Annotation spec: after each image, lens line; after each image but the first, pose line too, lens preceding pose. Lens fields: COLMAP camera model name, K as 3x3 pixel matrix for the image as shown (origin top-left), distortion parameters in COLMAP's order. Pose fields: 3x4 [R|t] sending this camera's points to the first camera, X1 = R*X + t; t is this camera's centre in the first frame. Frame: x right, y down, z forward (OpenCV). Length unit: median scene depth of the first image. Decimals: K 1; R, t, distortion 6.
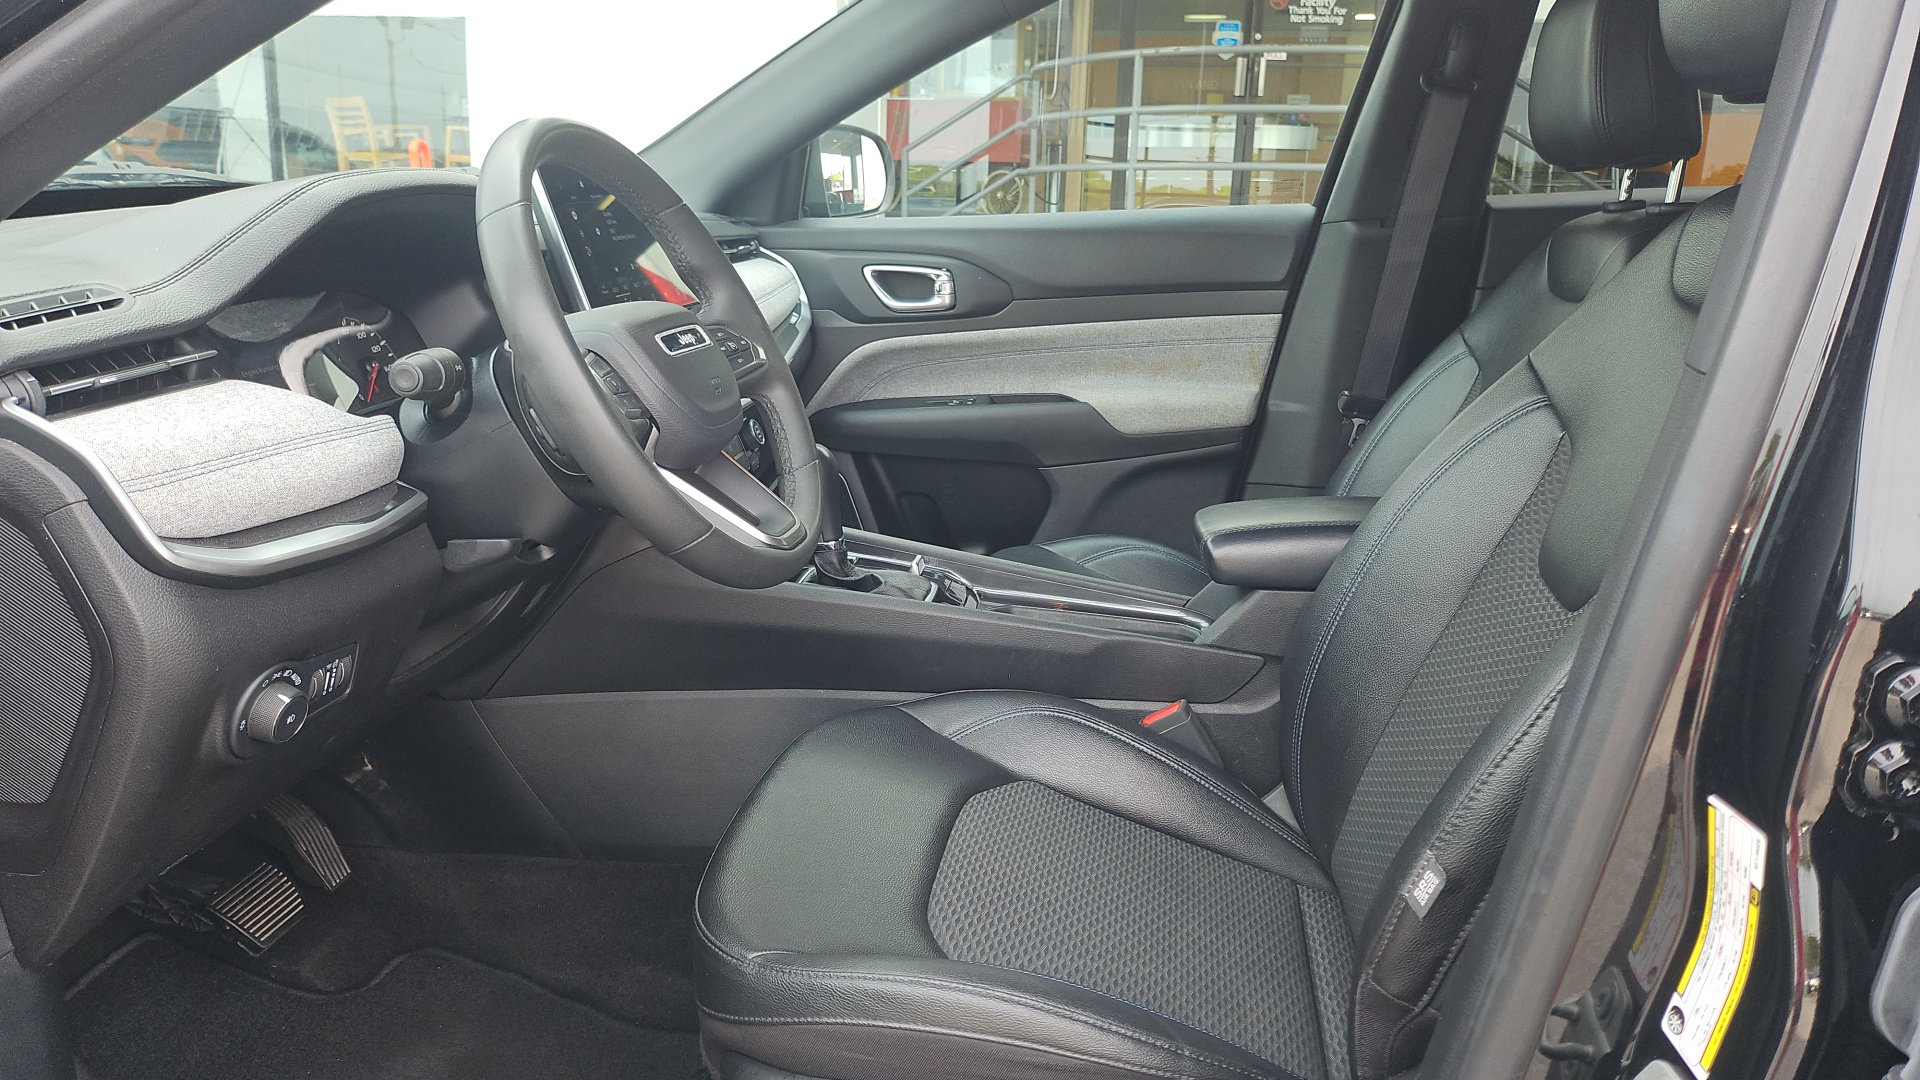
lens RADIAL K [[1328.9, 0, 958.6], [0, 1328.9, 548.7], [0, 0, 1]] dist [0.076287, -0.079826]
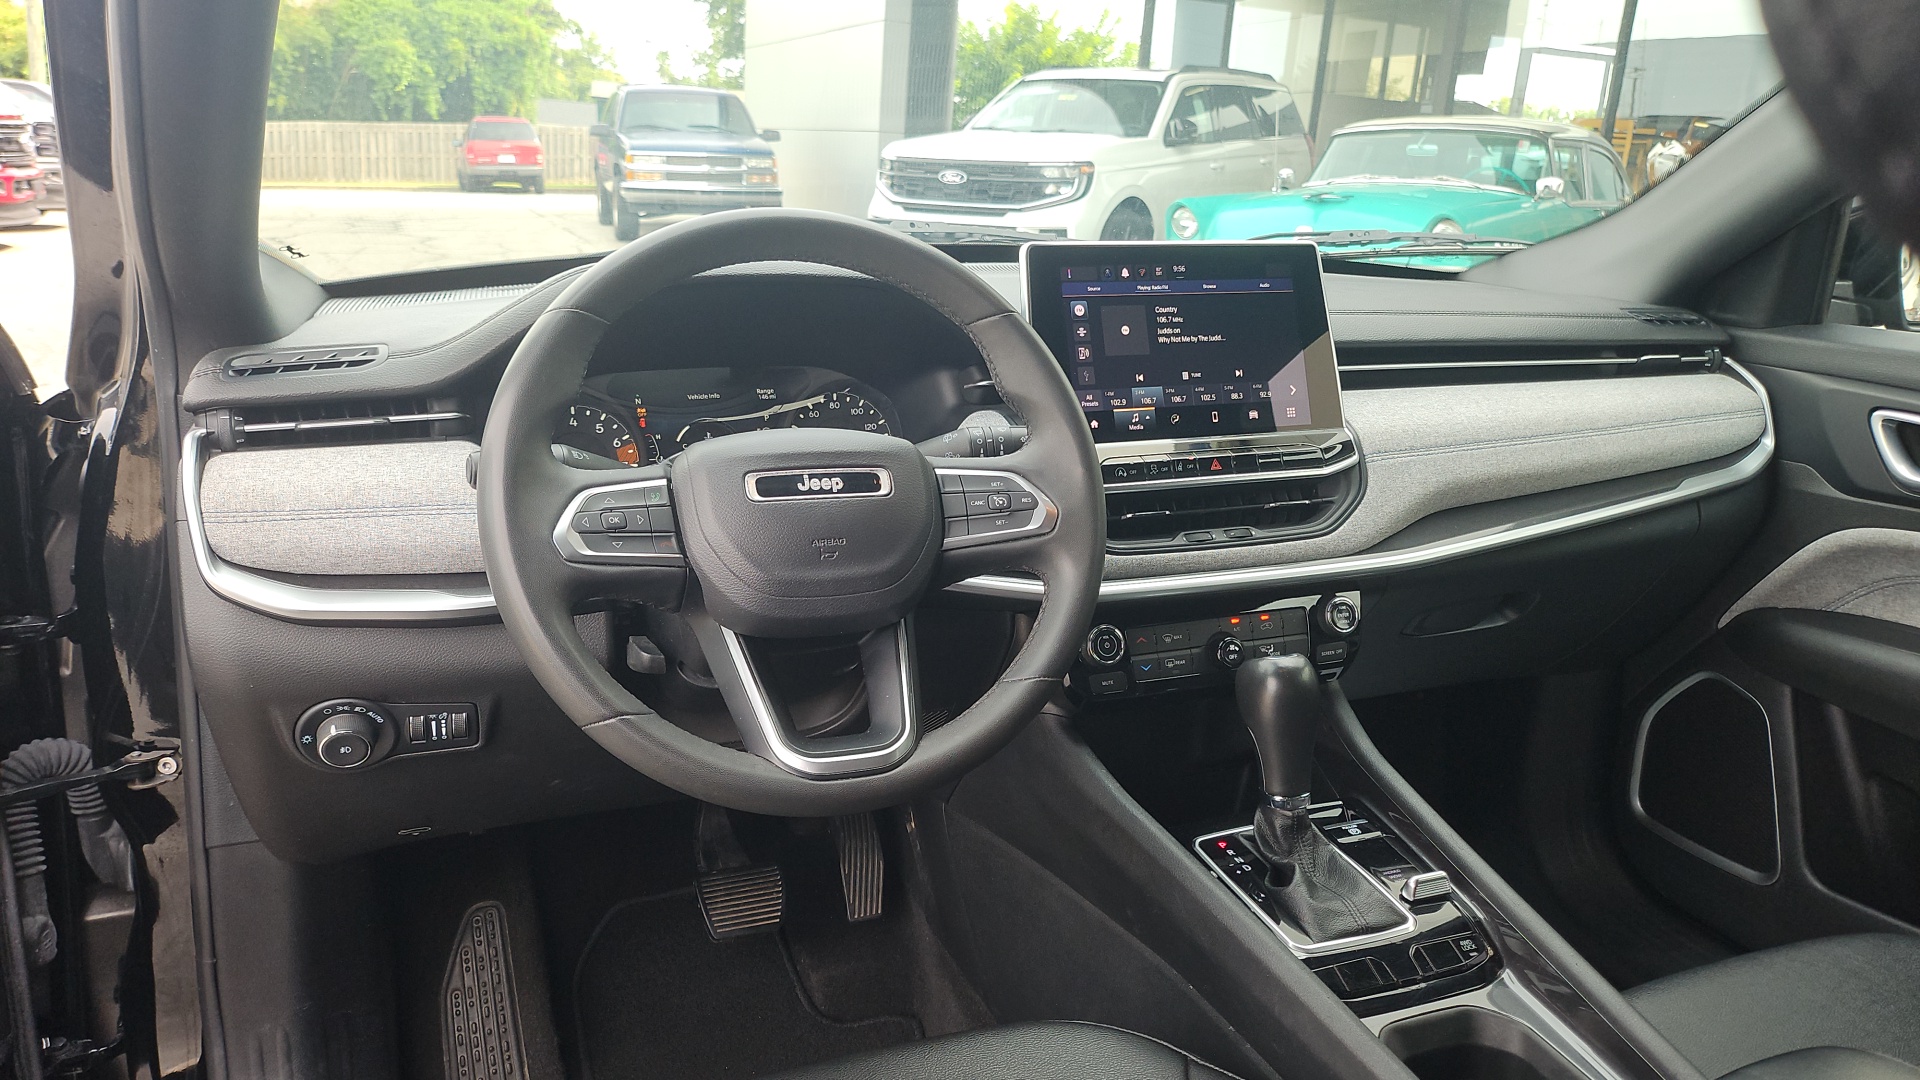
lens RADIAL K [[1328.9, 0, 958.6], [0, 1328.9, 548.7], [0, 0, 1]] dist [0.076287, -0.079826]
pose [[0.504555, 0.238945, -0.829656, 0.251827], [-0.254338, 0.959434, 0.121647, -0.116621], [0.825068, 0.149636, 0.544860, 0.314971]]
